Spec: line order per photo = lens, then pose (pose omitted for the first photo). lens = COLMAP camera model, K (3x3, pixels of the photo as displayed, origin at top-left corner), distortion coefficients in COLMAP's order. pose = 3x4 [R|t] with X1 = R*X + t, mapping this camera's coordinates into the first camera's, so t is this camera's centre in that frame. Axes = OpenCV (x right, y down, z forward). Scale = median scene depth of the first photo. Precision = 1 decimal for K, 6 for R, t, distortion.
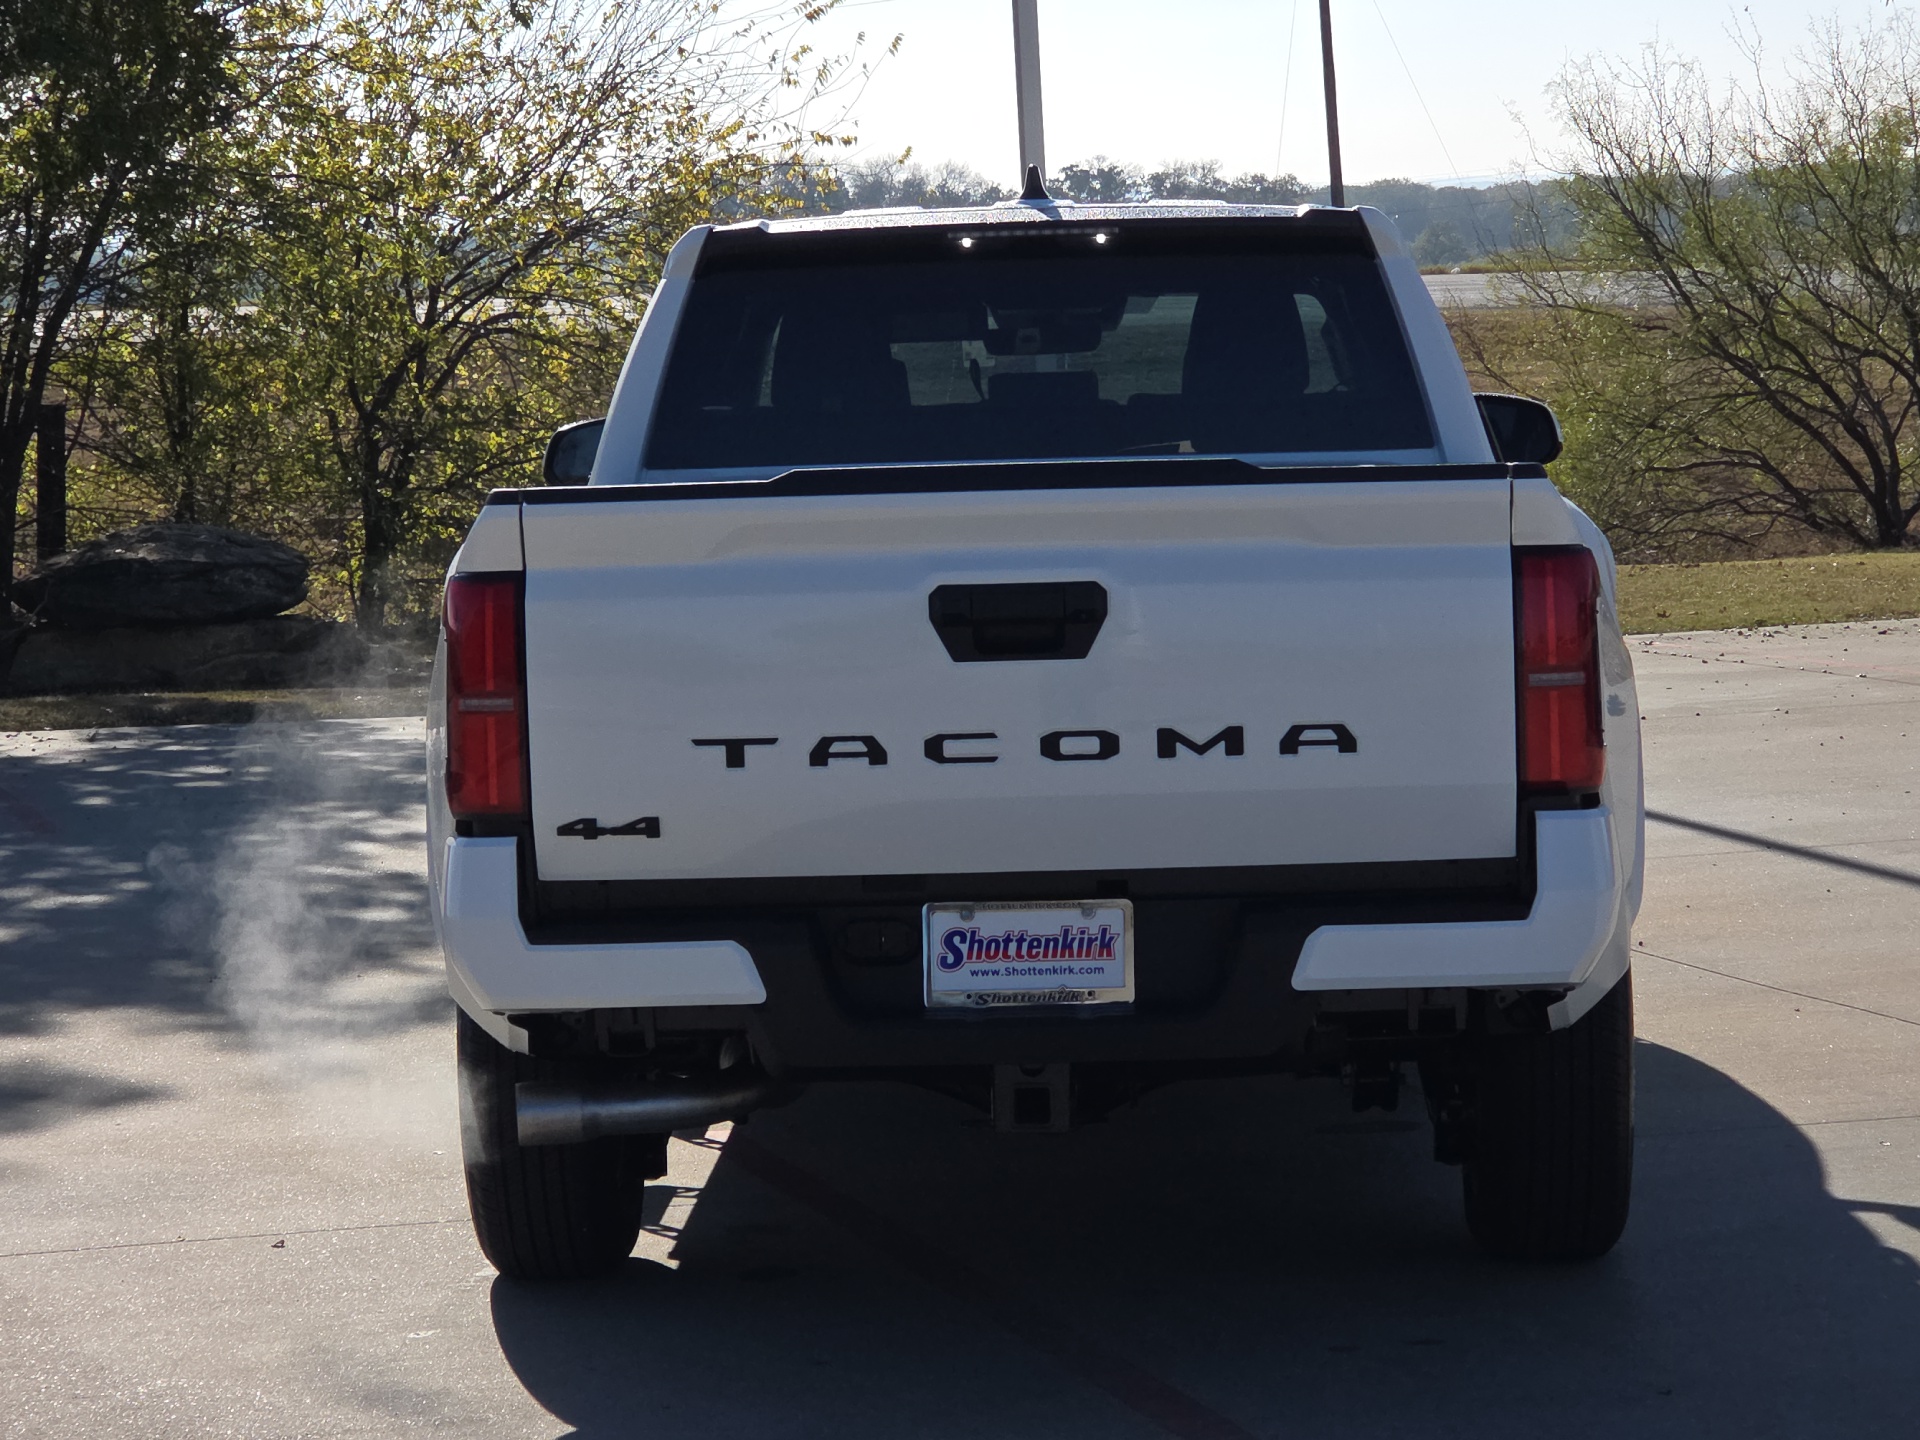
lens RADIAL K [[4199.0, 0, 958.7], [0, 4199.0, 727.0], [0, 0, 1]] dist [0.004075, 0.000000]
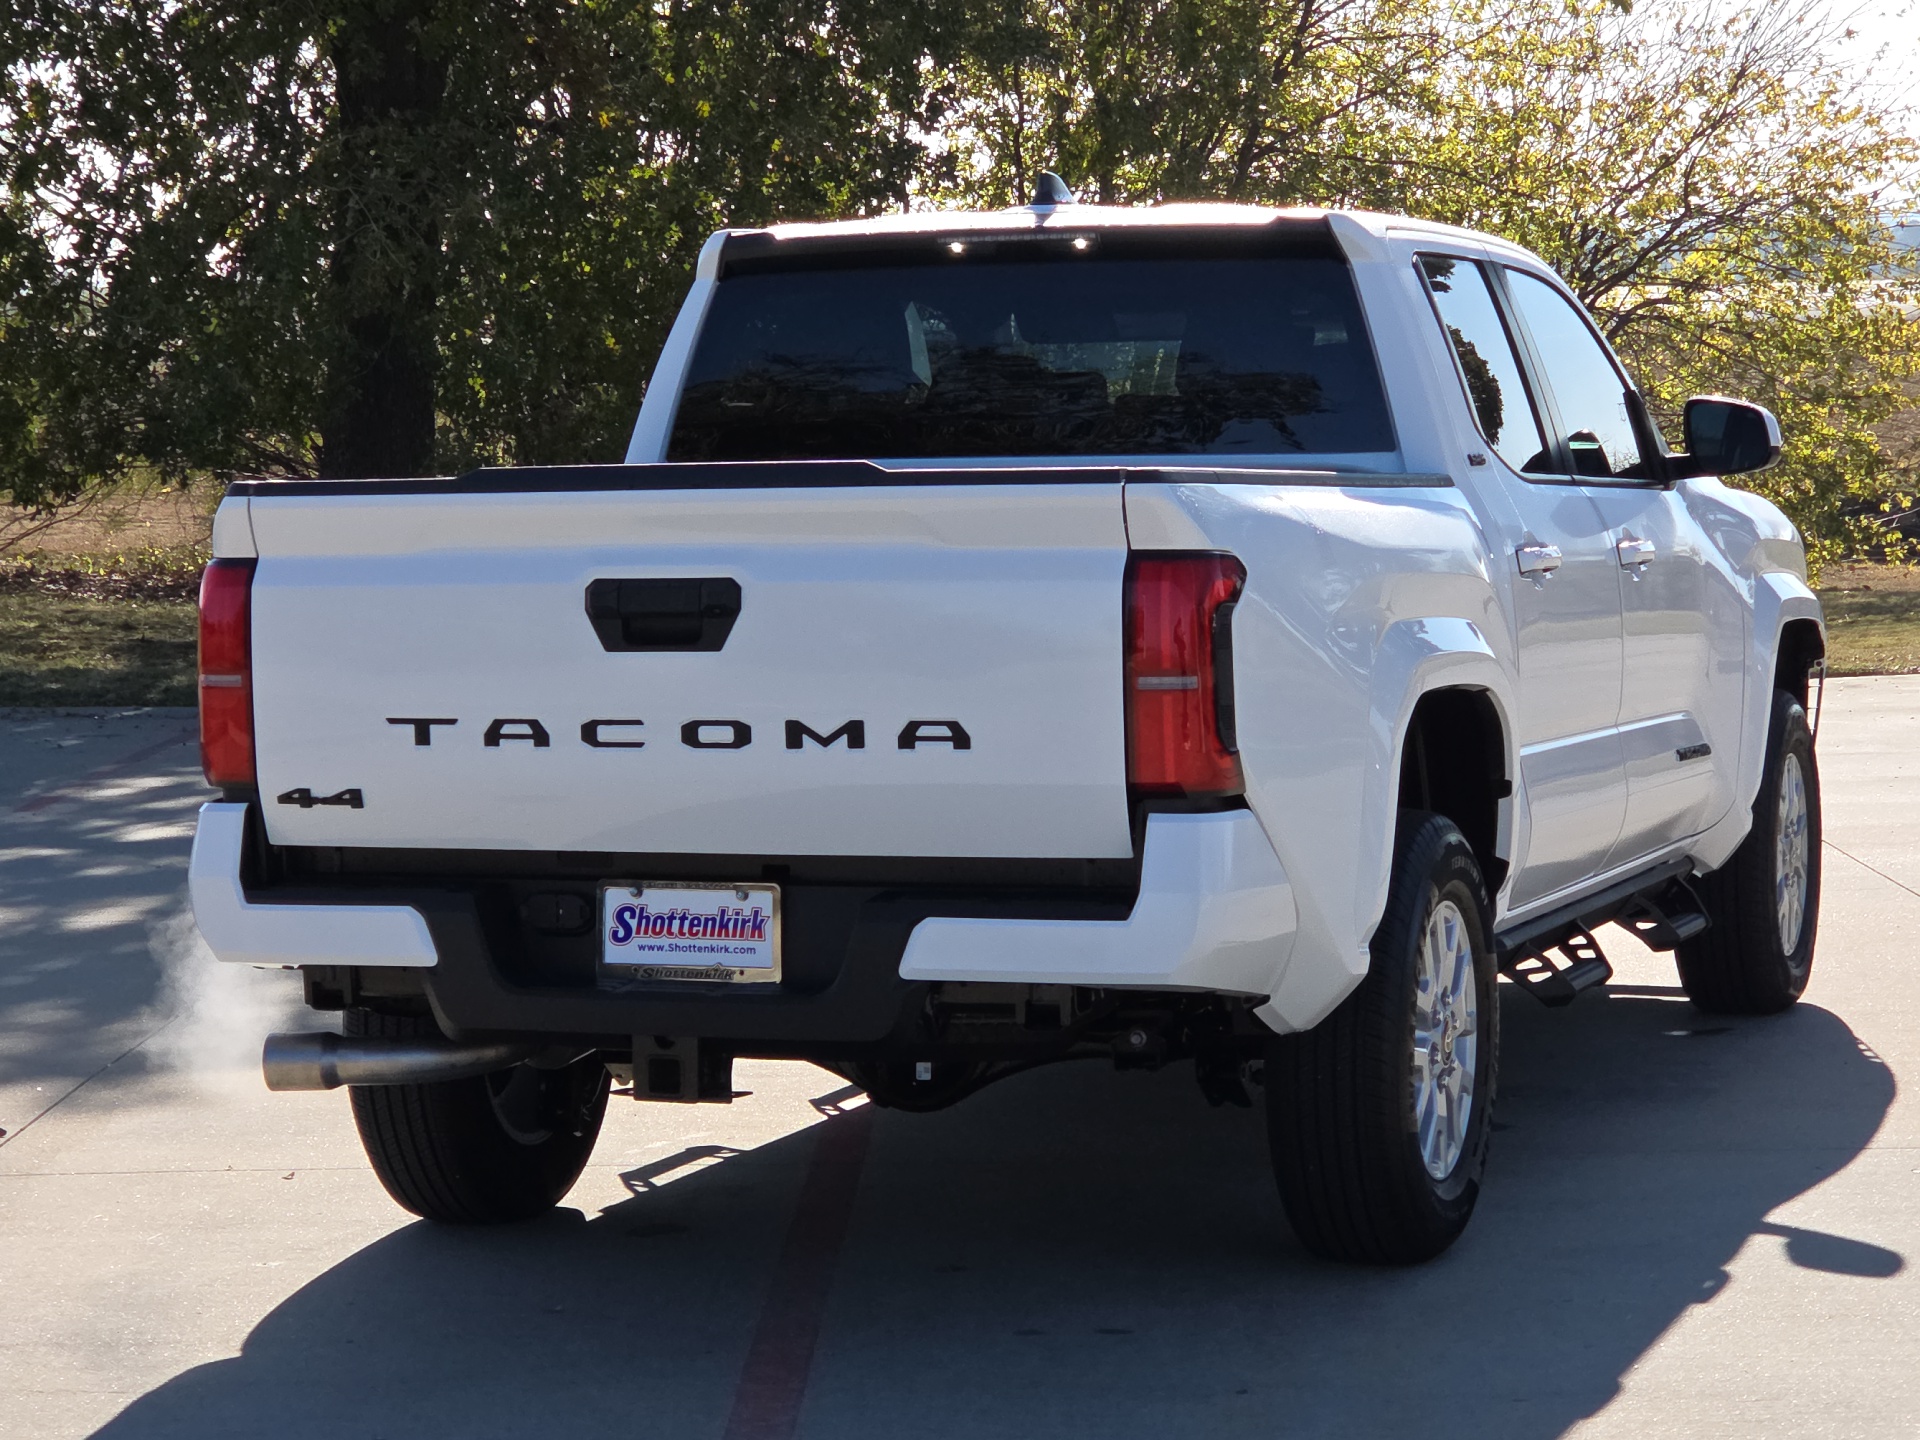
lens RADIAL K [[4199.0, 0, 954.5], [0, 4199.0, 726.7], [0, 0, 1]] dist [0.004075, 0.000000]
pose [[0.955529, 0.029932, -0.293373, 0.387198], [-0.028902, 0.999551, 0.007846, -0.007295], [0.293476, 0.000981, 0.955966, 0.017693]]
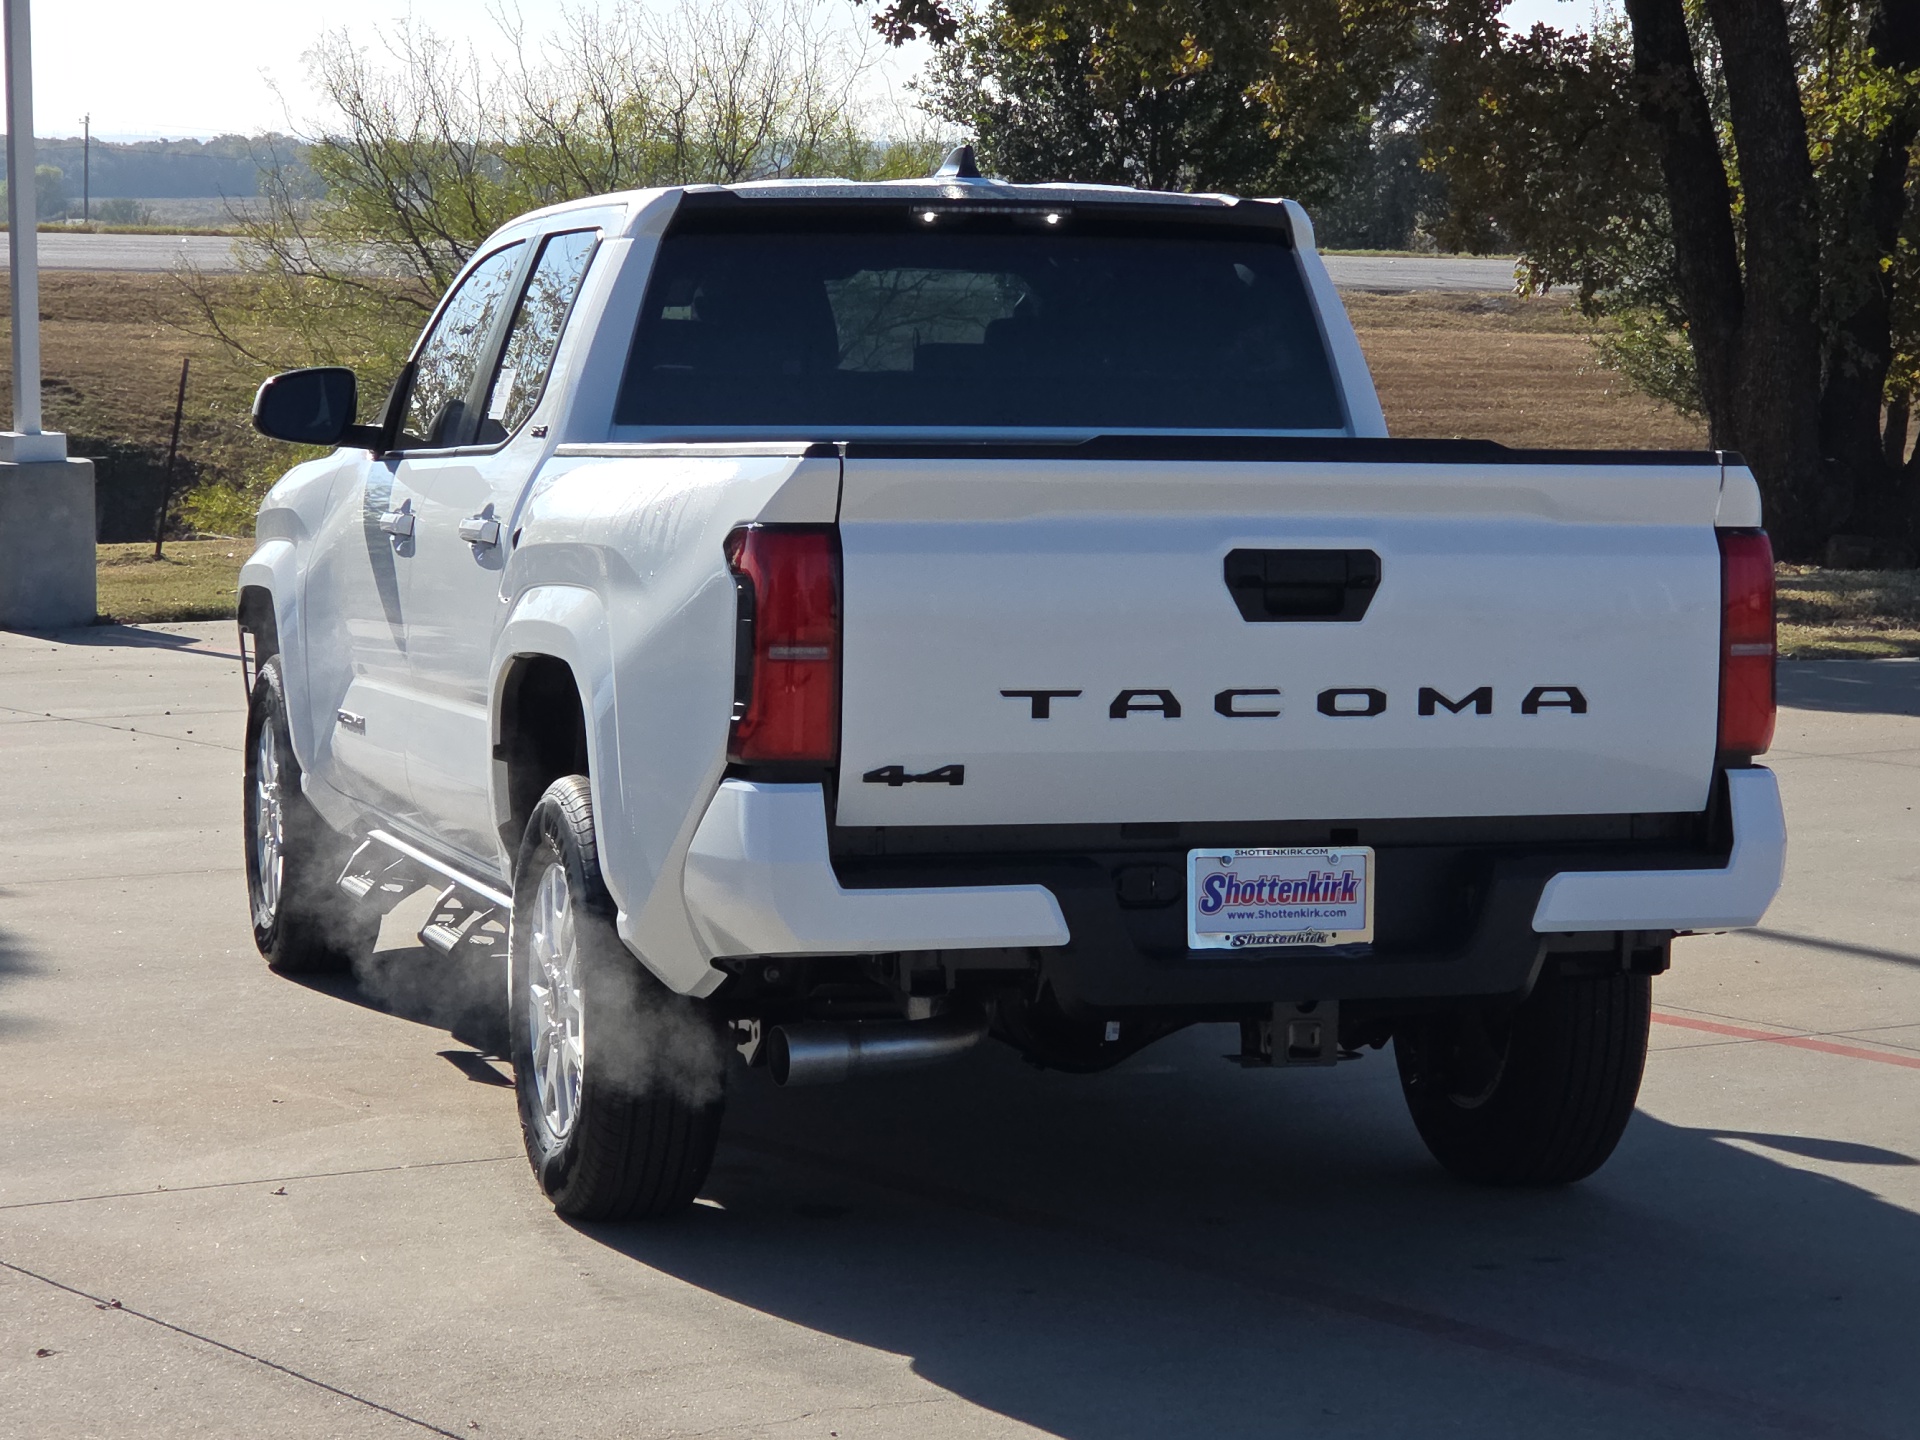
lens RADIAL K [[4199.0, 0, 953.1], [0, 4199.0, 704.4], [0, 0, 1]] dist [0.004075, 0.000000]
pose [[0.946264, 0.015903, 0.323004, -0.407186], [-0.016530, 0.999863, -0.000801, 0.007359], [-0.322972, -0.004582, 0.946397, 0.021413]]
